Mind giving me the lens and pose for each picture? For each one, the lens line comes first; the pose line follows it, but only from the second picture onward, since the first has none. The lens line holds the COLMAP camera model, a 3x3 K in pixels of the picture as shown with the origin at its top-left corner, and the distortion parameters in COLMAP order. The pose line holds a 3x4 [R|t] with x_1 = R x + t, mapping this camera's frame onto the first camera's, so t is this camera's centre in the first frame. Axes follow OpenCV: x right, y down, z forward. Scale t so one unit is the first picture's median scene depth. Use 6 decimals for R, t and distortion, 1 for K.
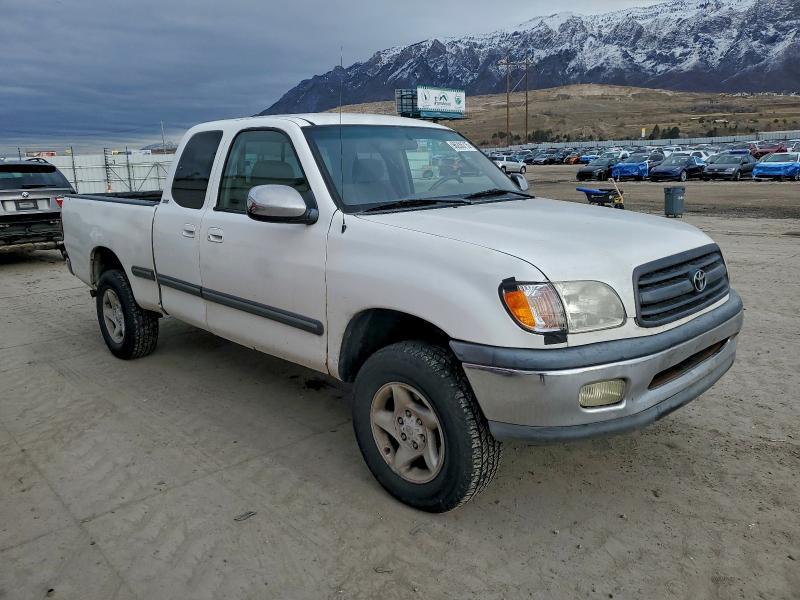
lens RADIAL K [[627.9, 0, 400.0], [0, 627.9, 300.0], [0, 0, 1]] dist [0.007752, 0.011082]
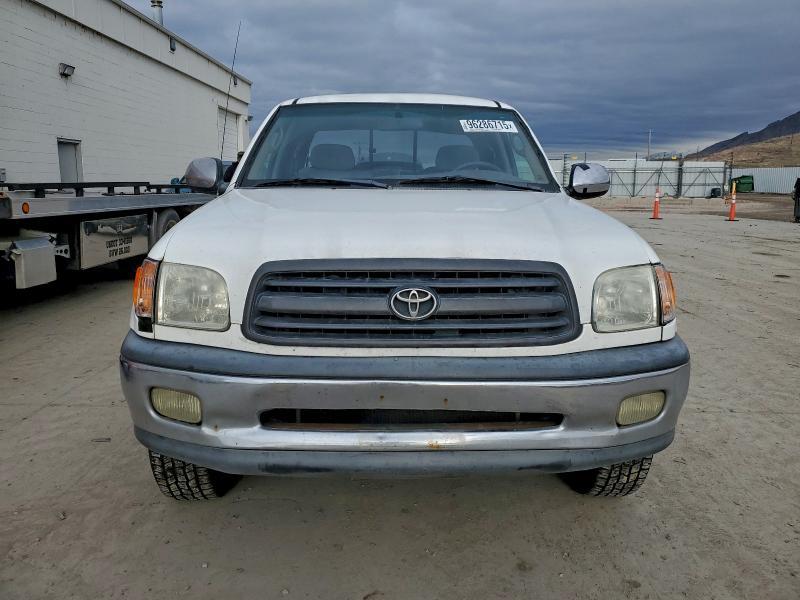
lens RADIAL K [[627.9, 0, 400.0], [0, 627.9, 300.0], [0, 0, 1]] dist [0.007752, 0.011082]
pose [[0.728933, 0.165626, -0.664248, 0.906423], [-0.175276, 0.983103, 0.052786, -0.067449], [0.661767, 0.077949, 0.745646, 0.500703]]
